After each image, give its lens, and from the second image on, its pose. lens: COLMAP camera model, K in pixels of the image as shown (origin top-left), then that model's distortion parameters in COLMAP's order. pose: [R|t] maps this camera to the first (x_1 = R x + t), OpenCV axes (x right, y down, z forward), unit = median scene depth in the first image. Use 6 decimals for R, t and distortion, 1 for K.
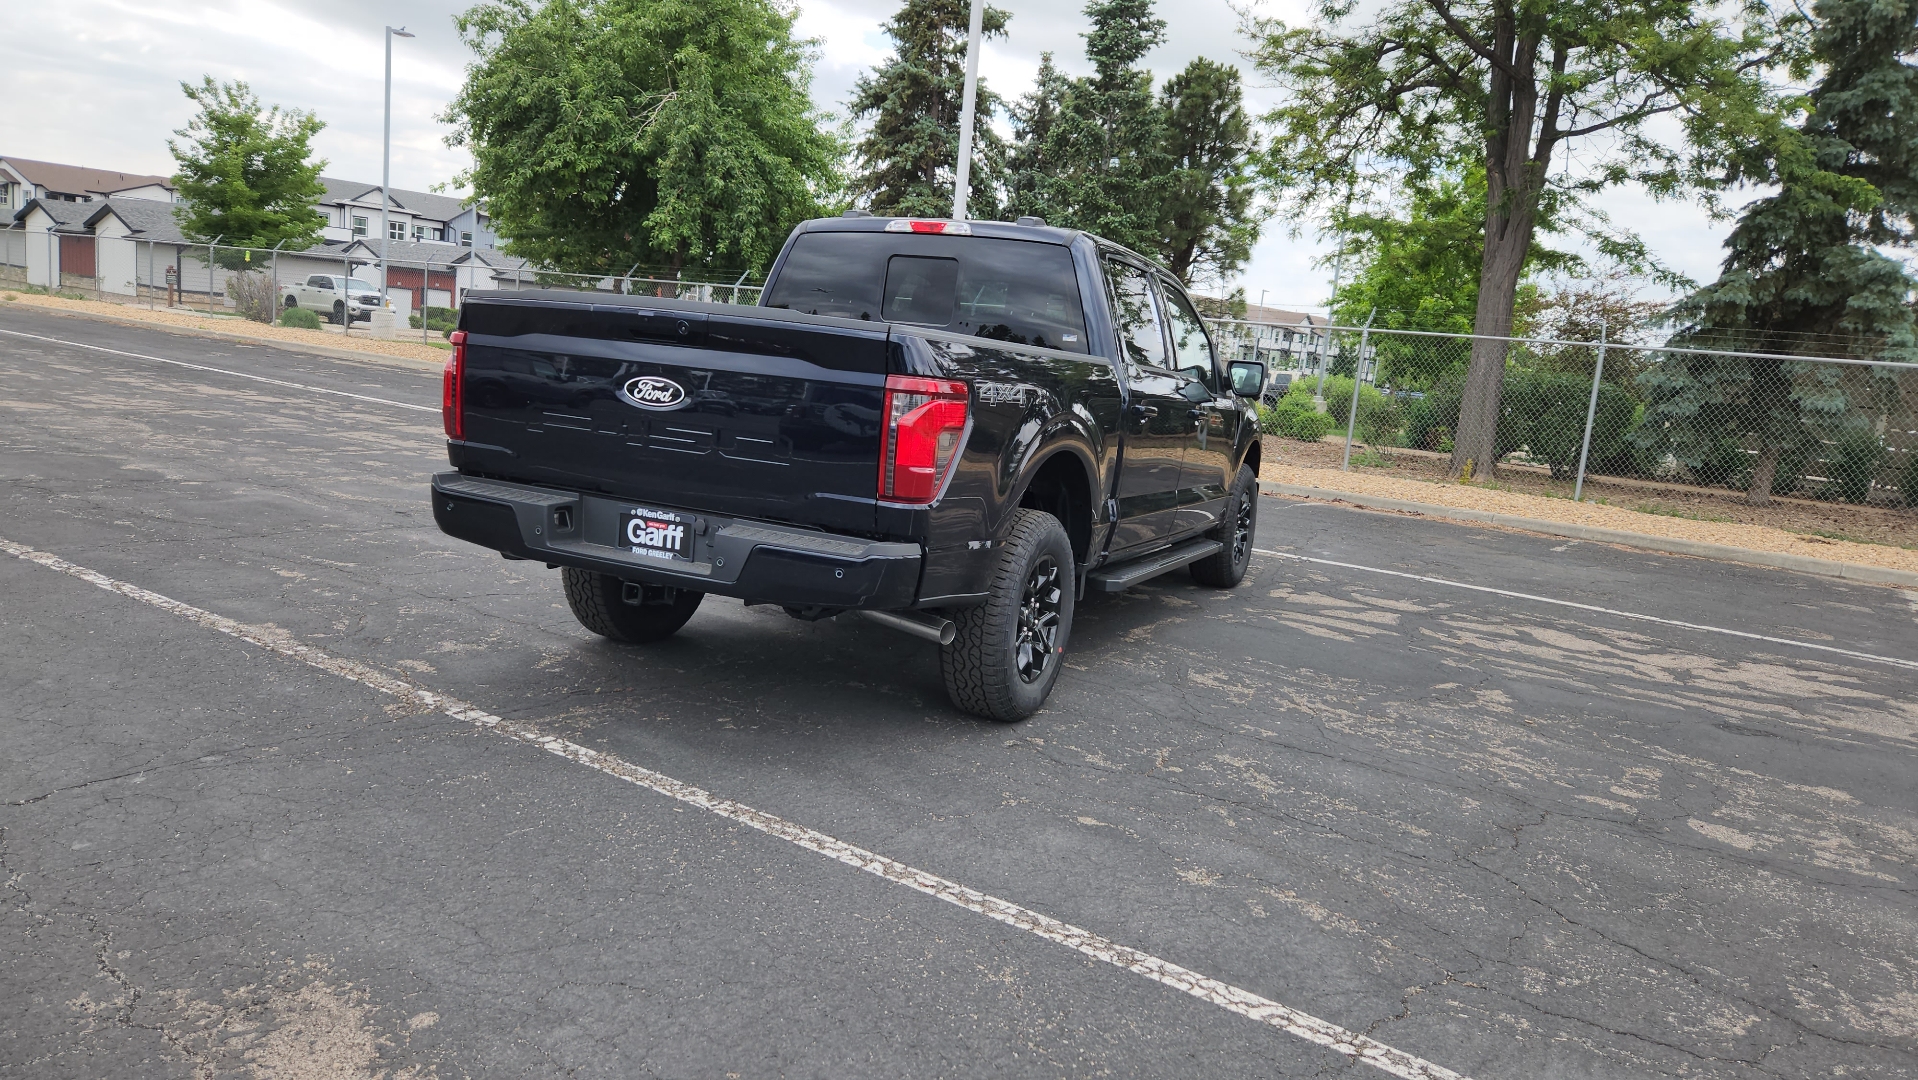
lens RADIAL K [[1282.5, 0, 932.4], [0, 1282.5, 525.2], [0, 0, 1]] dist [0.074658, -0.062347]
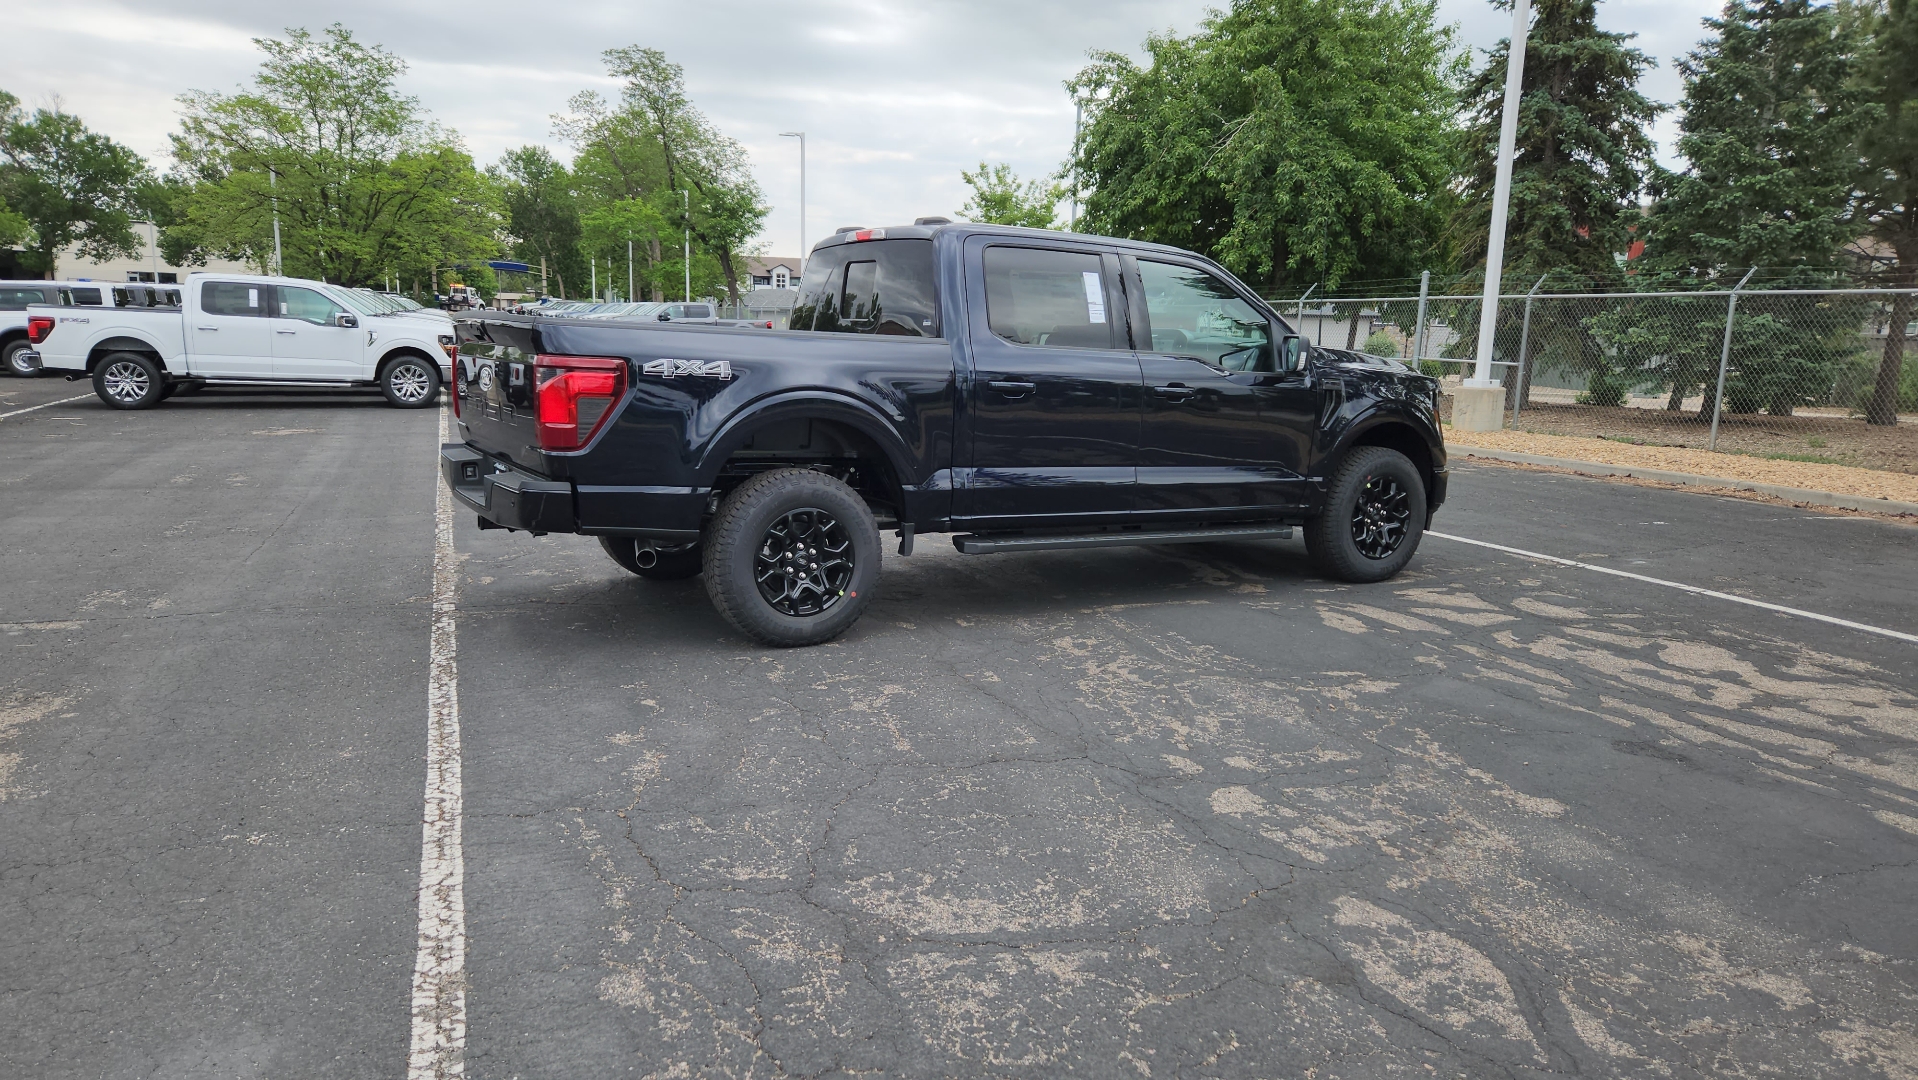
lens RADIAL K [[1282.5, 0, 917.6], [0, 1282.5, 555.5], [0, 0, 1]] dist [0.074658, -0.062347]
pose [[0.818888, 0.032719, -0.573020, 0.804864], [-0.033934, 0.999387, 0.008571, 0.050844], [0.572949, 0.012426, 0.819497, 0.089818]]
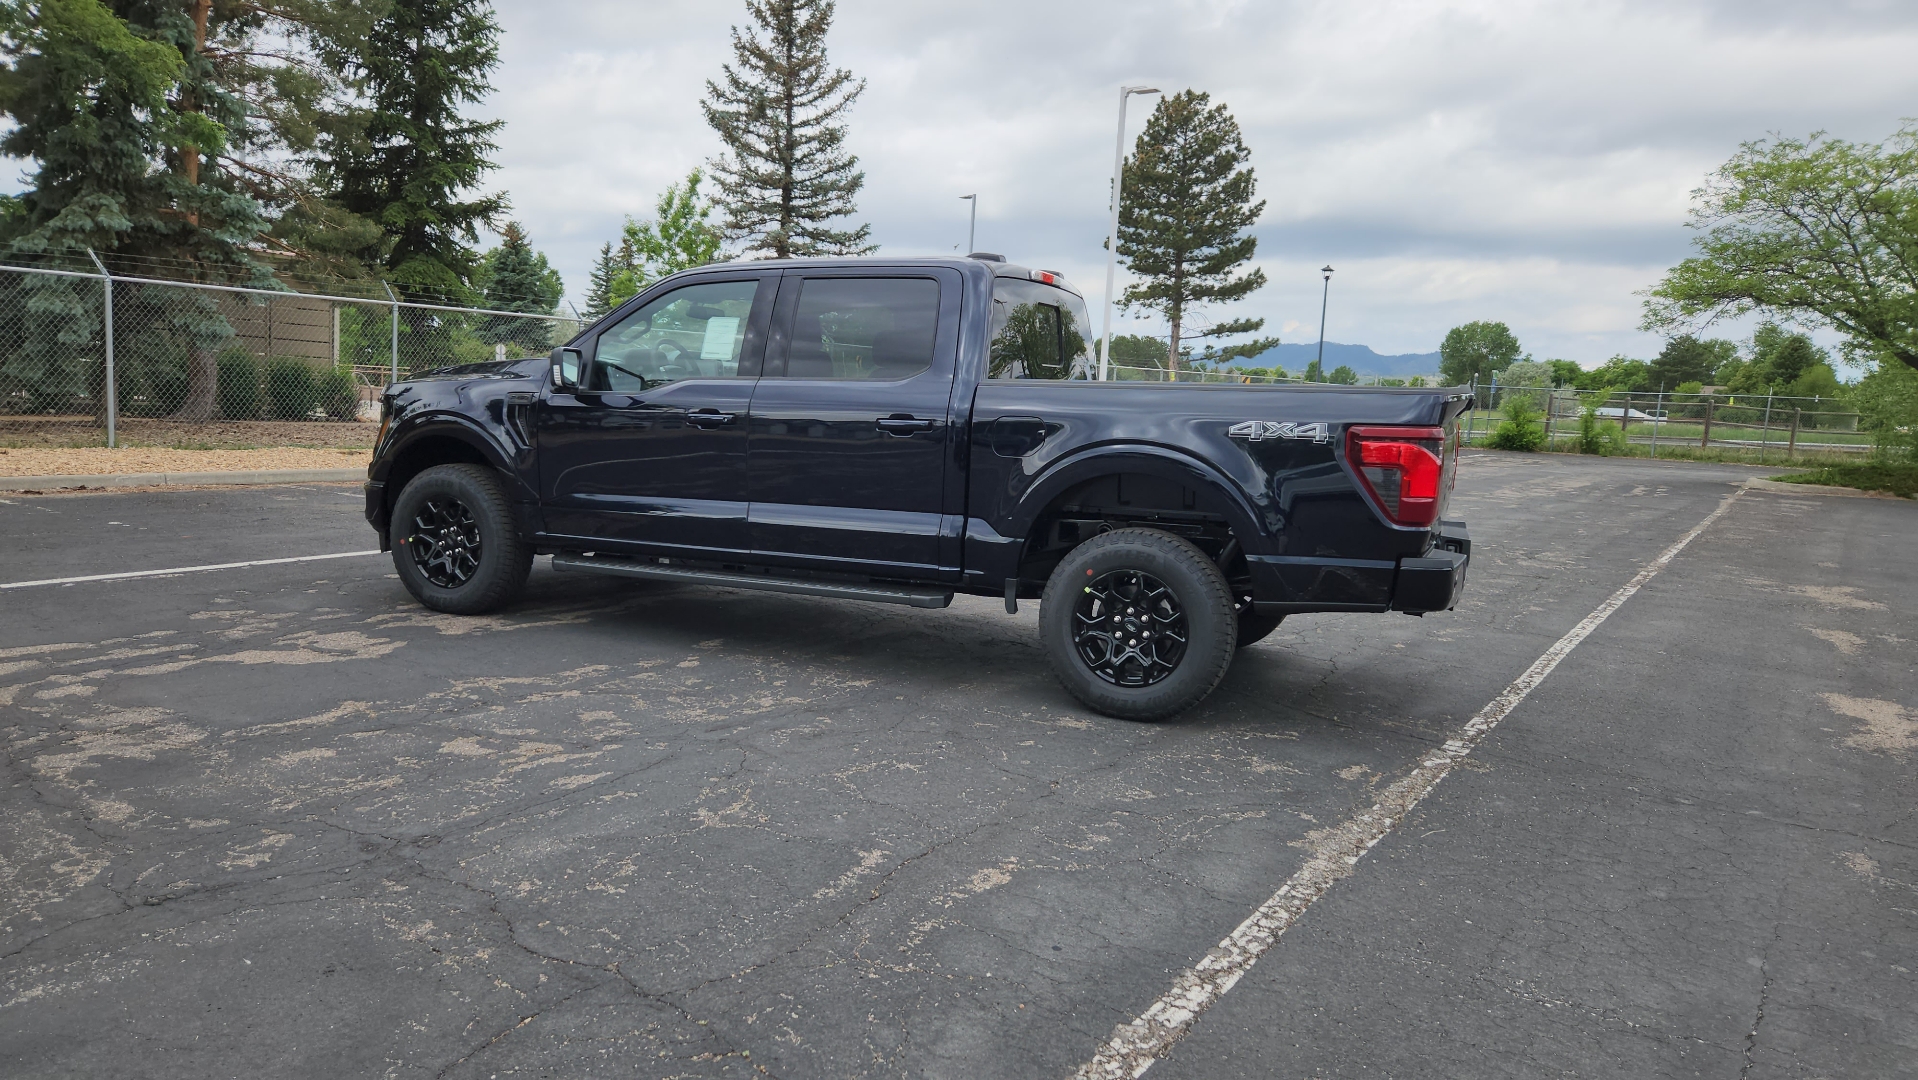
lens RADIAL K [[1282.5, 0, 928.5], [0, 1282.5, 525.6], [0, 0, 1]] dist [0.074658, -0.062347]
pose [[-0.015633, -0.199226, 0.979829, -1.275688], [0.090886, 0.975609, 0.199818, -0.288046], [-0.995739, 0.092177, 0.002856, 1.266794]]
